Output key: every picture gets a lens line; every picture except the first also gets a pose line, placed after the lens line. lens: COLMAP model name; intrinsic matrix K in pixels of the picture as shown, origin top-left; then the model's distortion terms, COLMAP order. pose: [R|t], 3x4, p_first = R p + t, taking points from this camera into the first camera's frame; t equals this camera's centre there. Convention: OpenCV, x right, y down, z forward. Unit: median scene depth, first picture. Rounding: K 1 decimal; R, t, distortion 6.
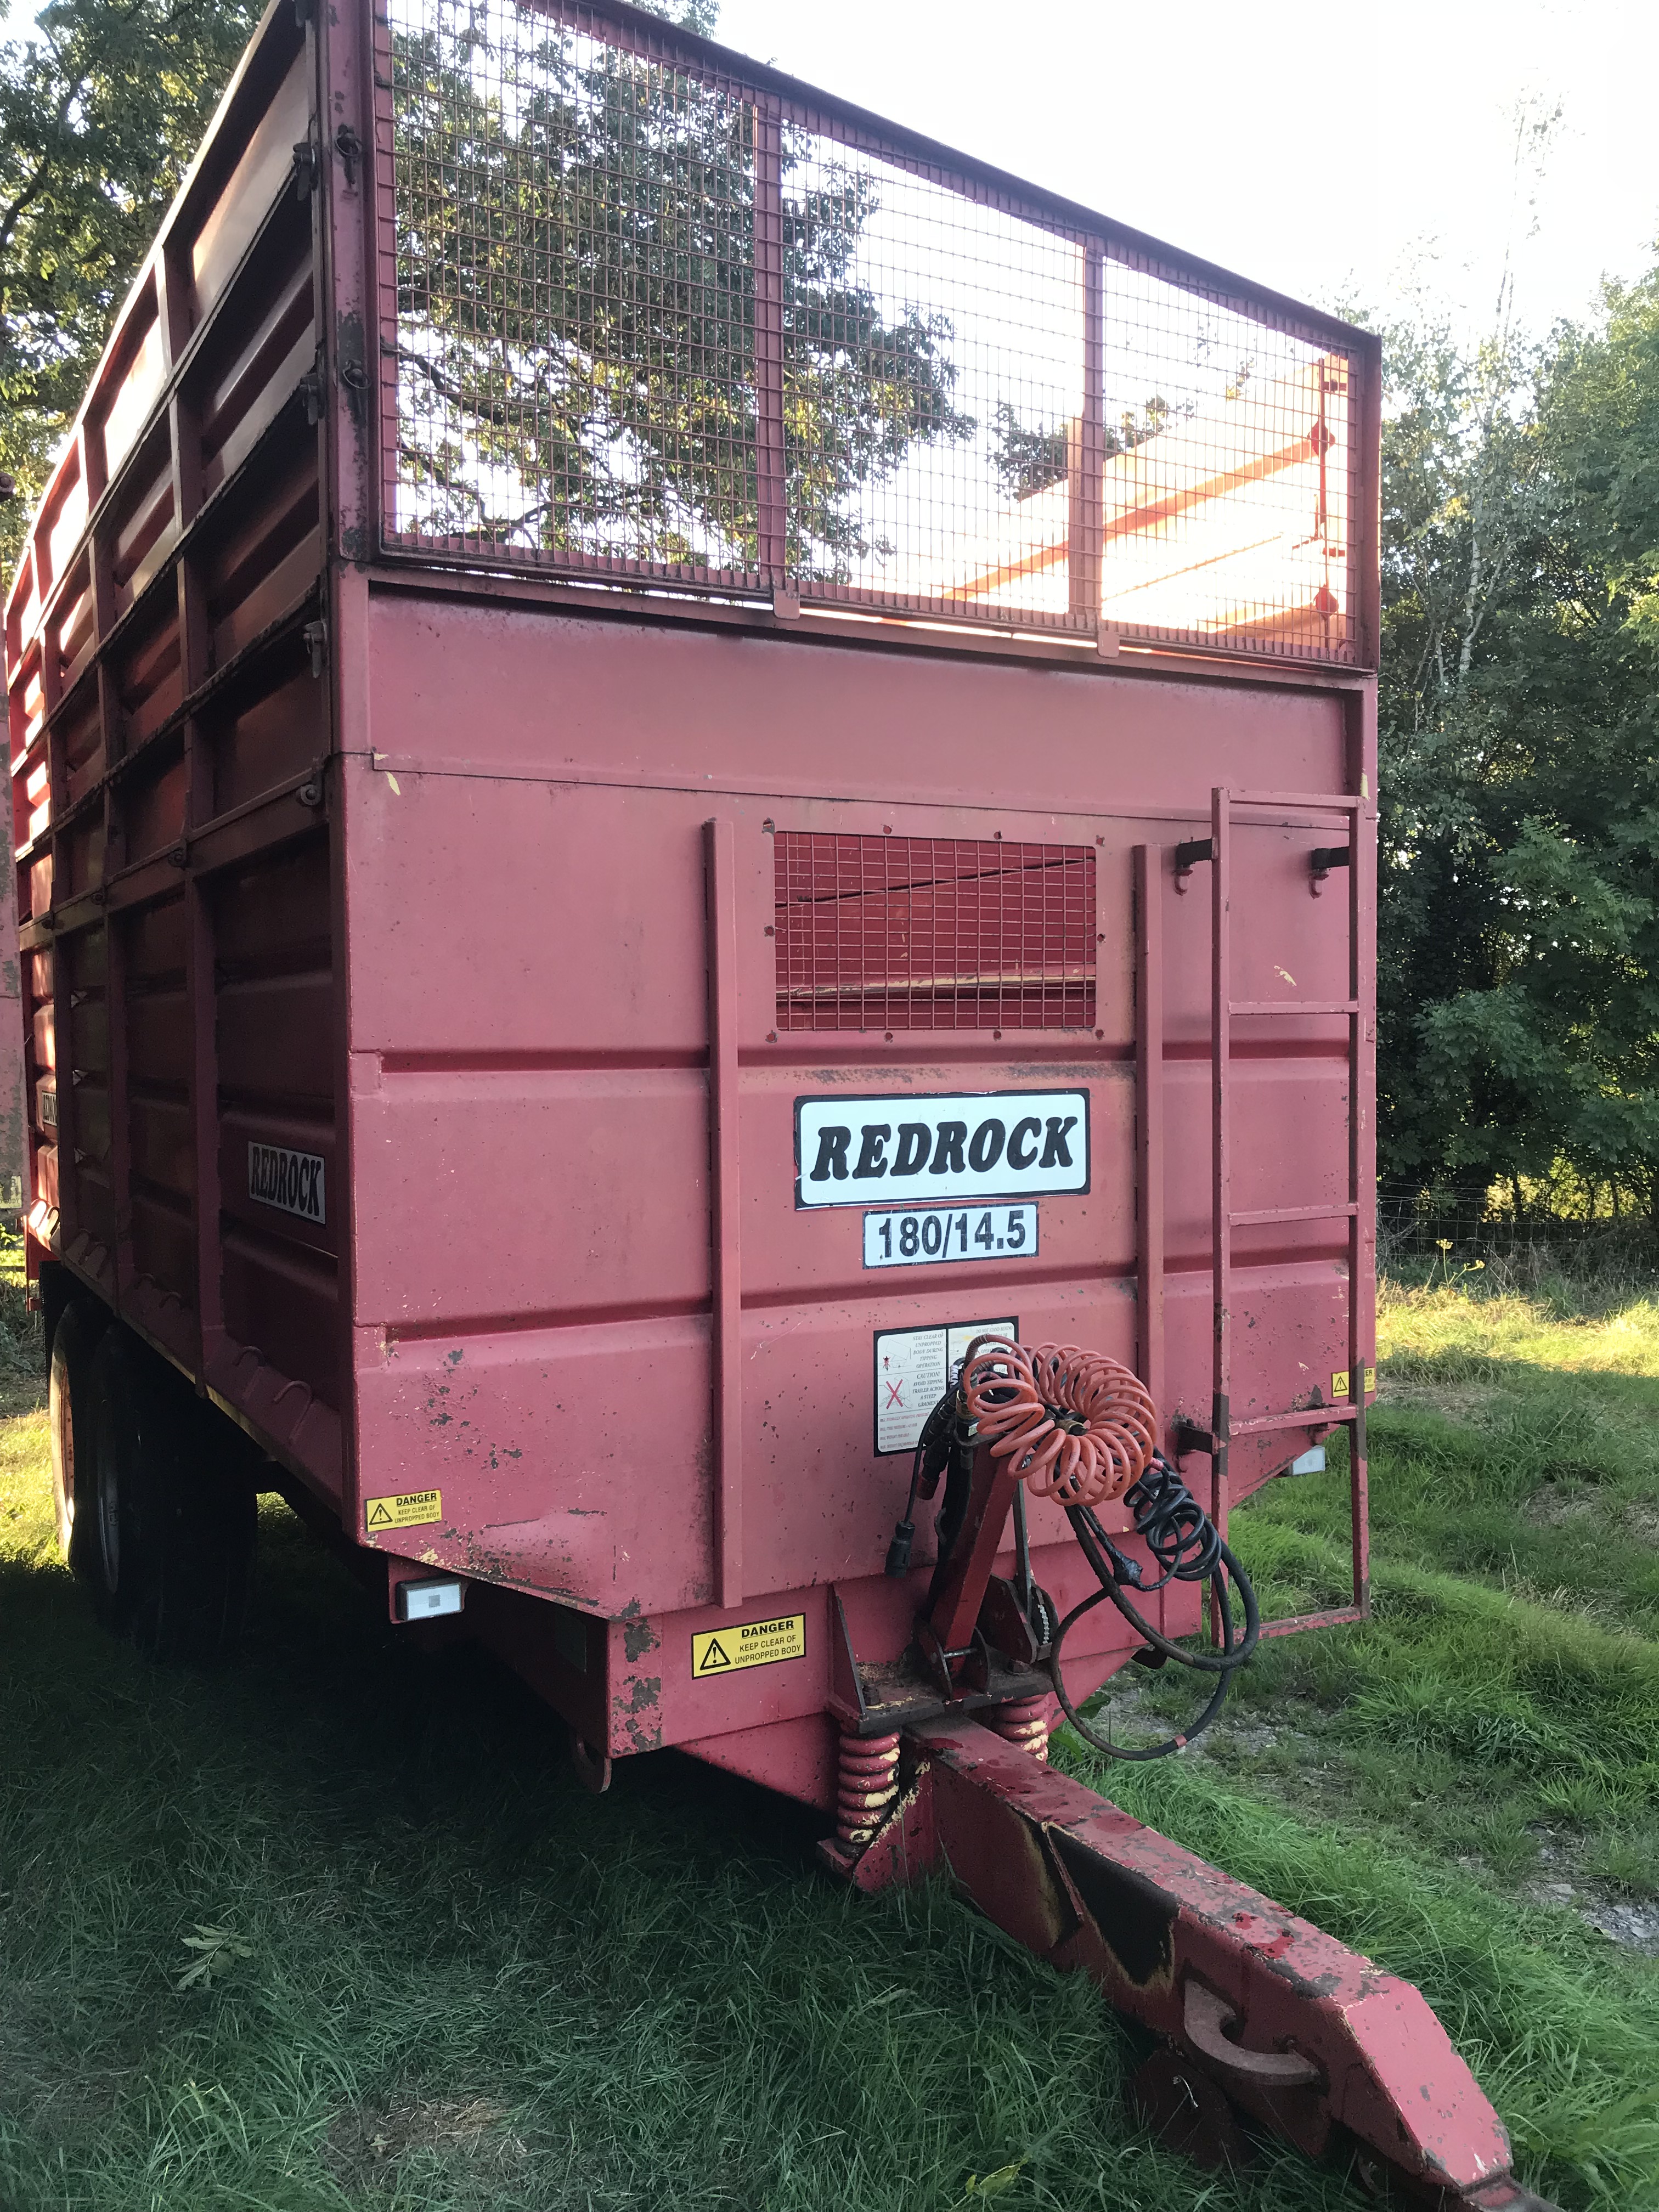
lens RADIAL K [[1808.7, 0, 895.3], [0, 1808.7, 1098.8], [0, 0, 1]] dist [0.017211, -0.021382]
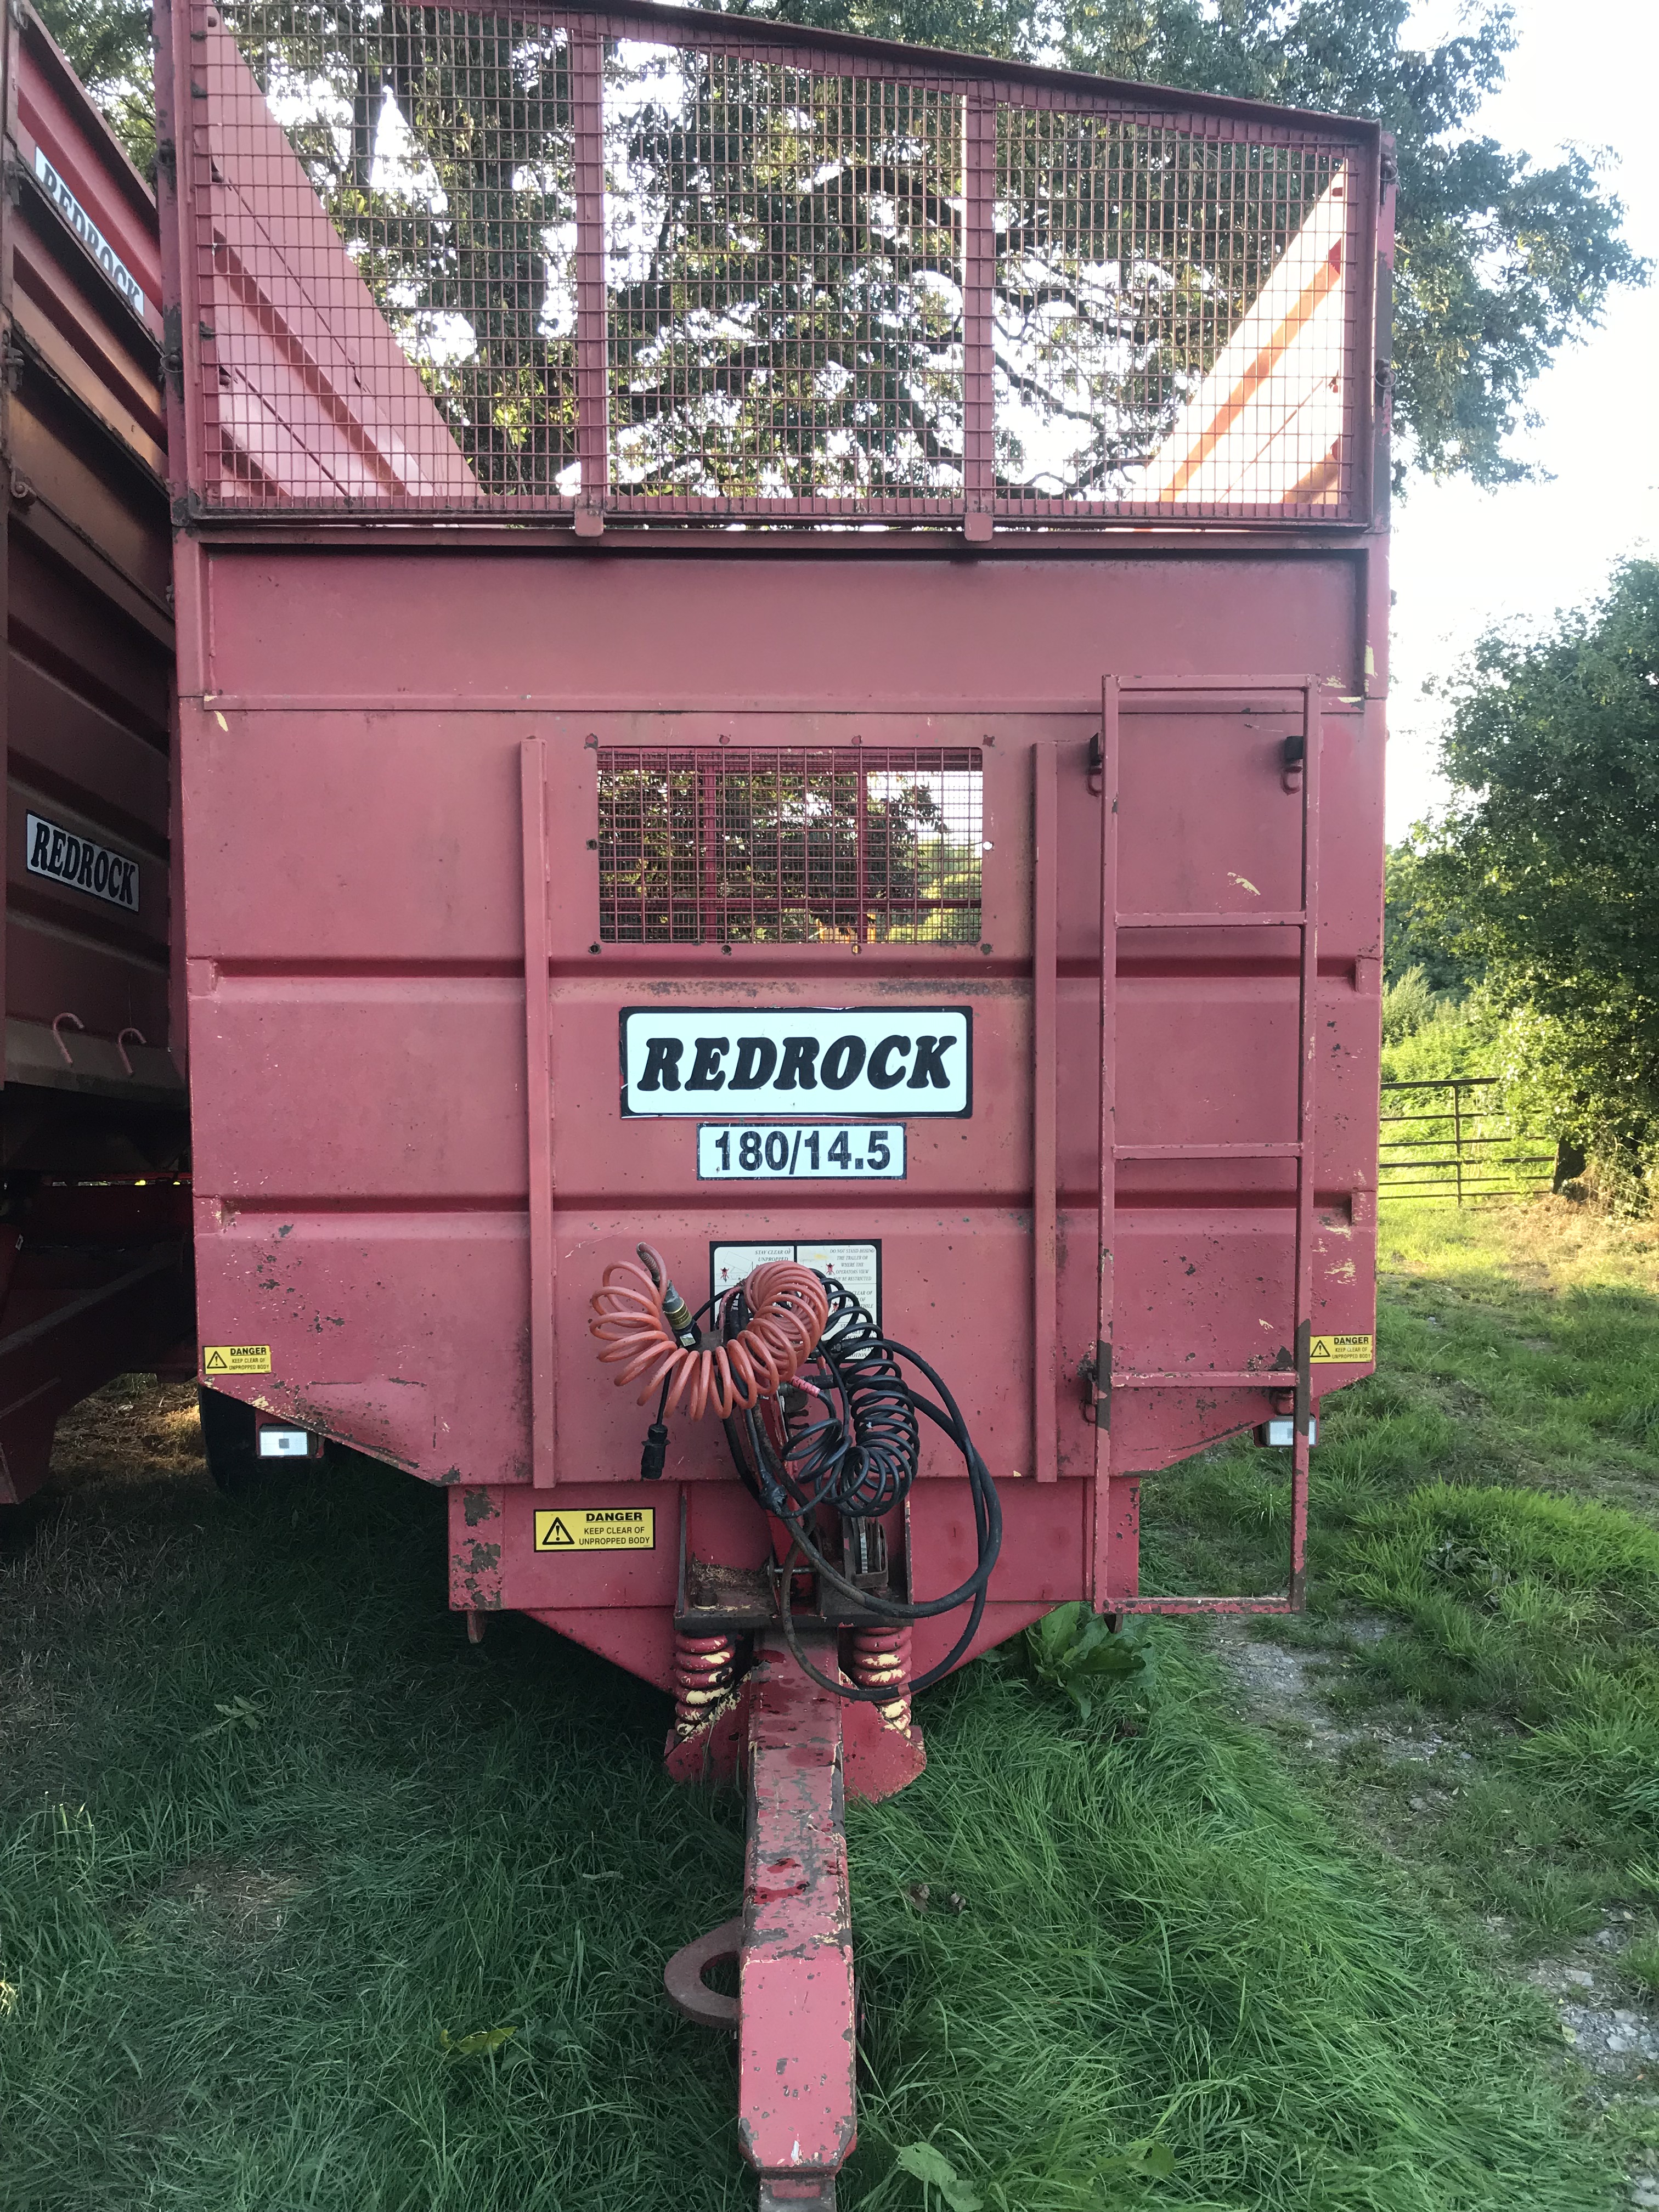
lens RADIAL K [[1808.7, 0, 831.7], [0, 1808.7, 1109.4], [0, 0, 1]] dist [0.017211, -0.021382]
pose [[0.891903, 0.042207, -0.450253, 0.503901], [-0.022877, 0.998571, 0.048291, 0.004271], [0.451648, -0.032770, 0.891594, 0.133190]]
